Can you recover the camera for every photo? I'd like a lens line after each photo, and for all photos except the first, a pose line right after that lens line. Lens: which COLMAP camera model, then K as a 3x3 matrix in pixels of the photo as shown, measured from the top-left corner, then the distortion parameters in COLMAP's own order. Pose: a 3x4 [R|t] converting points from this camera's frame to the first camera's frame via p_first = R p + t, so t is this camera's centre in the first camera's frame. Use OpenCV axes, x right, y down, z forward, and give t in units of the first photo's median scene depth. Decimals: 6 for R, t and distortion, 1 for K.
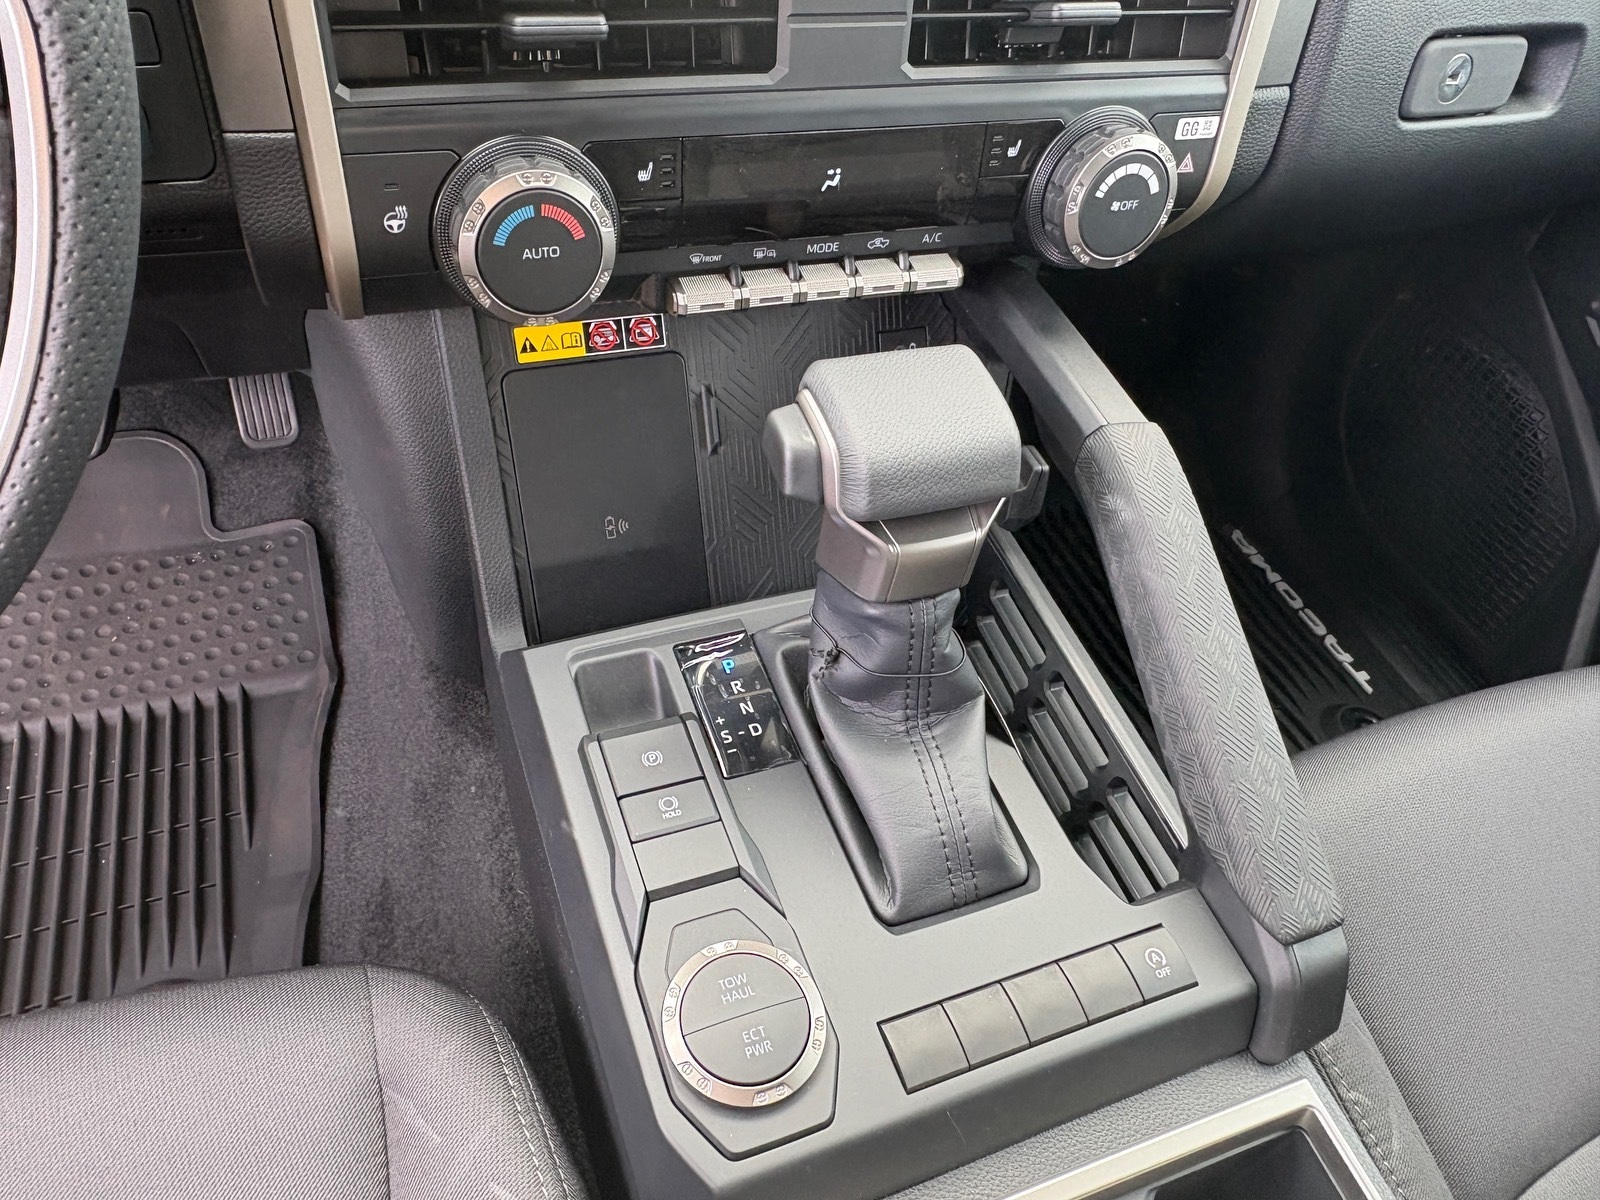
lens RADIAL K [[1102.6, 0, 774.9], [0, 1102.6, 584.6], [0, 0, 1]] dist [0.000987, -0.001892]
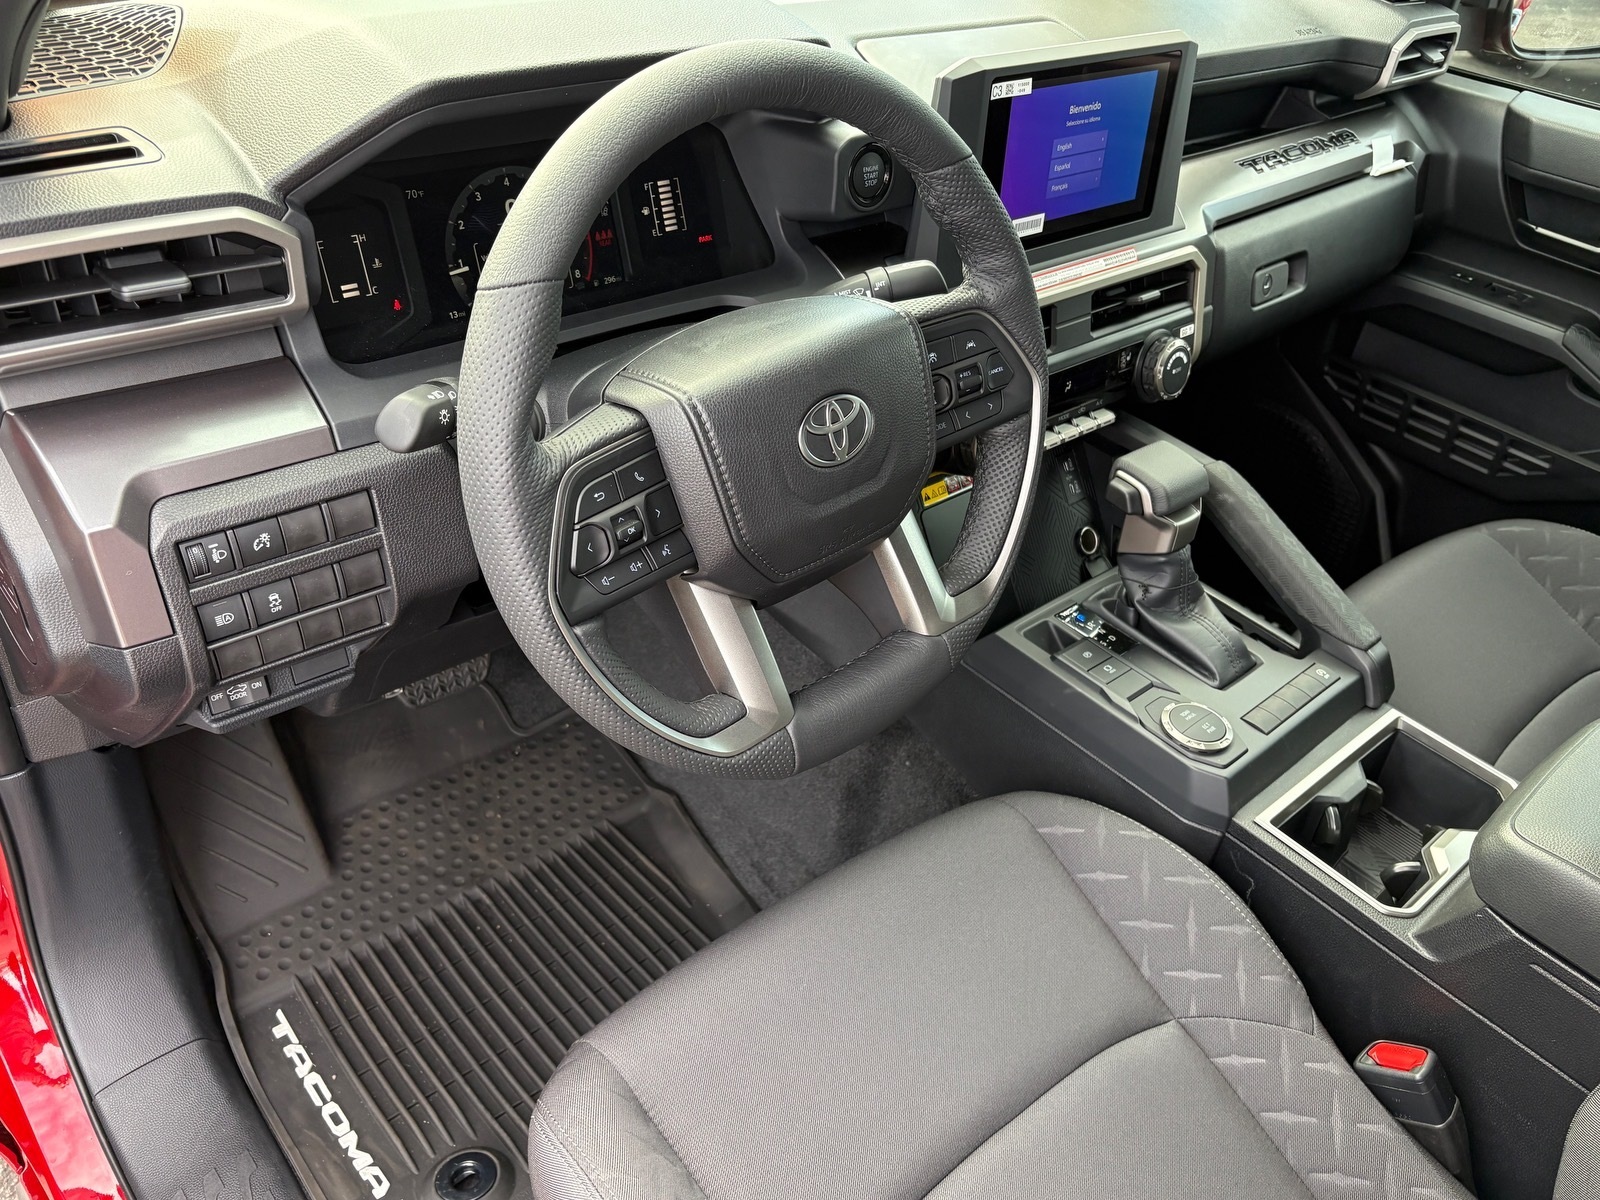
lens RADIAL K [[1238.5, 0, 803.1], [0, 1238.5, 606.4], [0, 0, 1]] dist [0.046873, -0.056136]
pose [[0.927802, -0.246155, 0.280342, -1.203921], [0.289836, 0.948720, -0.126195, 0.201260], [-0.234902, 0.198337, 0.951569, -1.107153]]
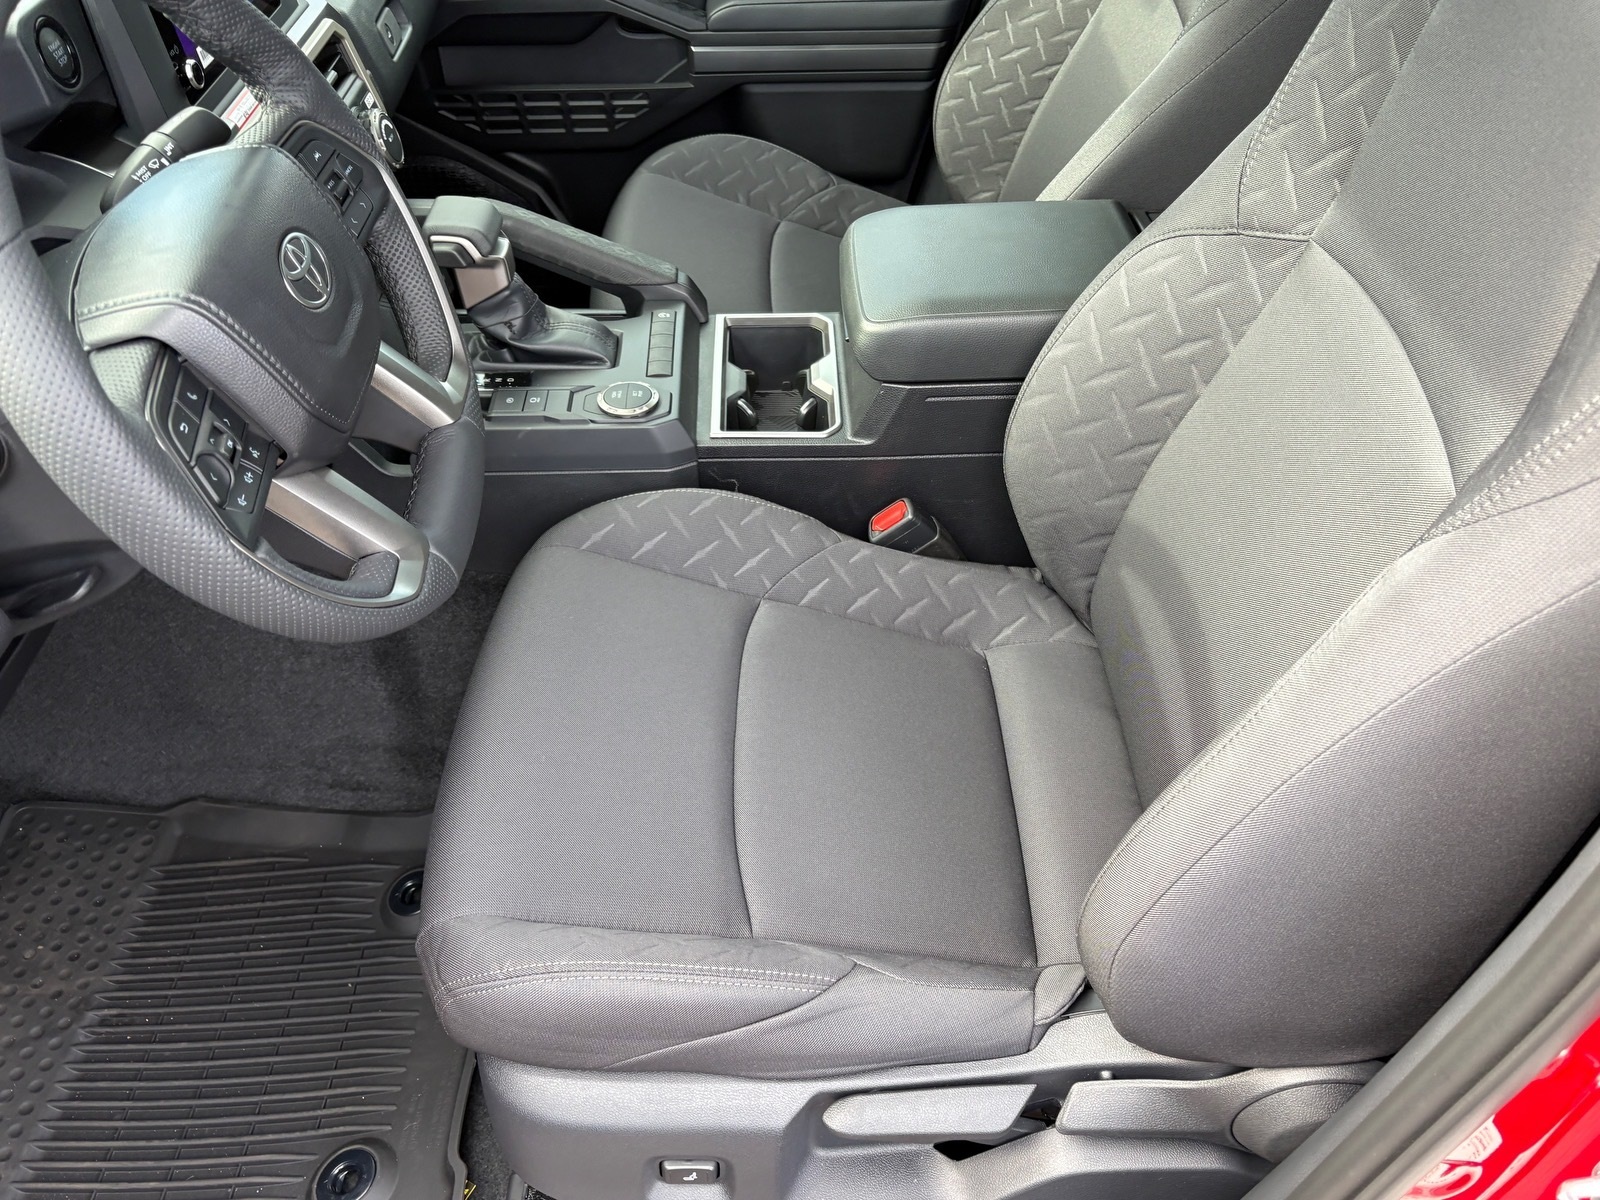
lens RADIAL K [[1238.5, 0, 805.5], [0, 1238.5, 599.1], [0, 0, 1]] dist [0.046873, -0.056136]
pose [[0.304696, -0.729882, 0.611909, -1.735703], [0.745825, 0.582415, 0.323324, 0.017654], [-0.592373, 0.357862, 0.721824, -1.052120]]
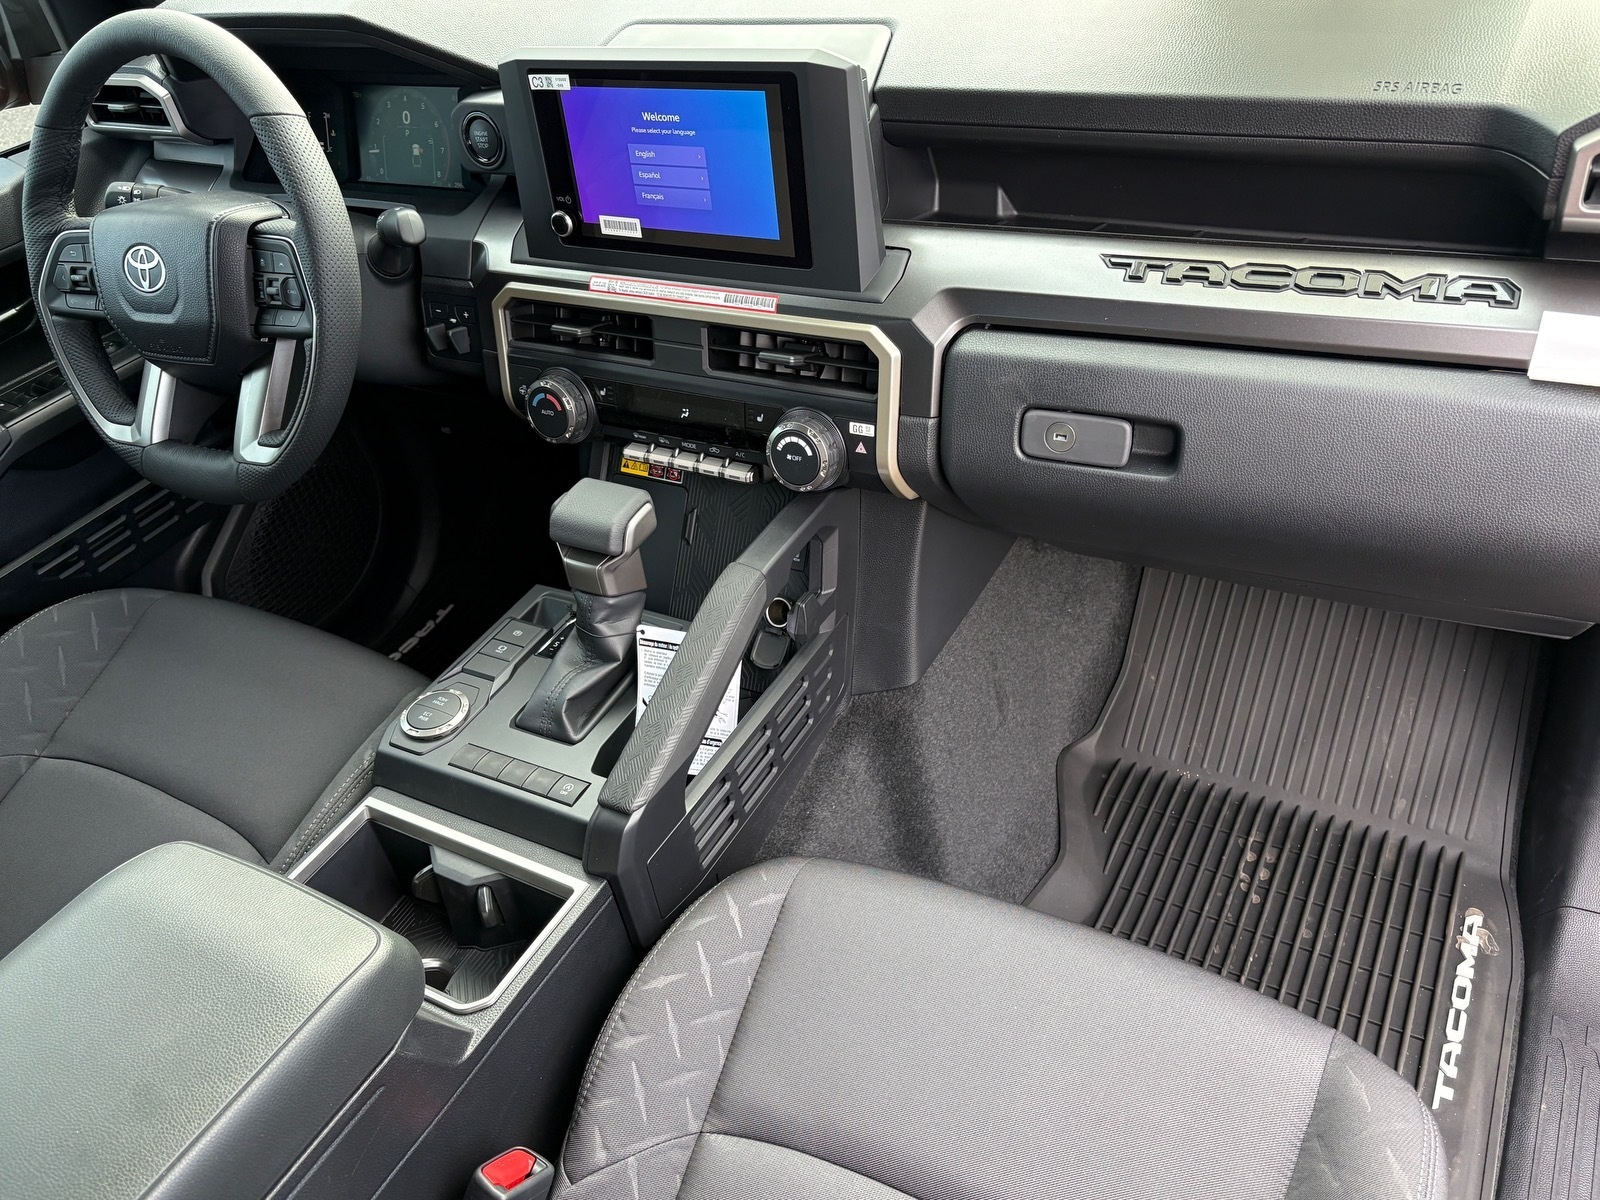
lens RADIAL K [[1238.5, 0, 795.4], [0, 1238.5, 623.3], [0, 0, 1]] dist [0.046873, -0.056136]
pose [[0.620648, 0.307177, -0.721415, 1.926114], [-0.422165, 0.906235, 0.022675, -0.146157], [0.660737, 0.290483, 0.692132, -0.348940]]
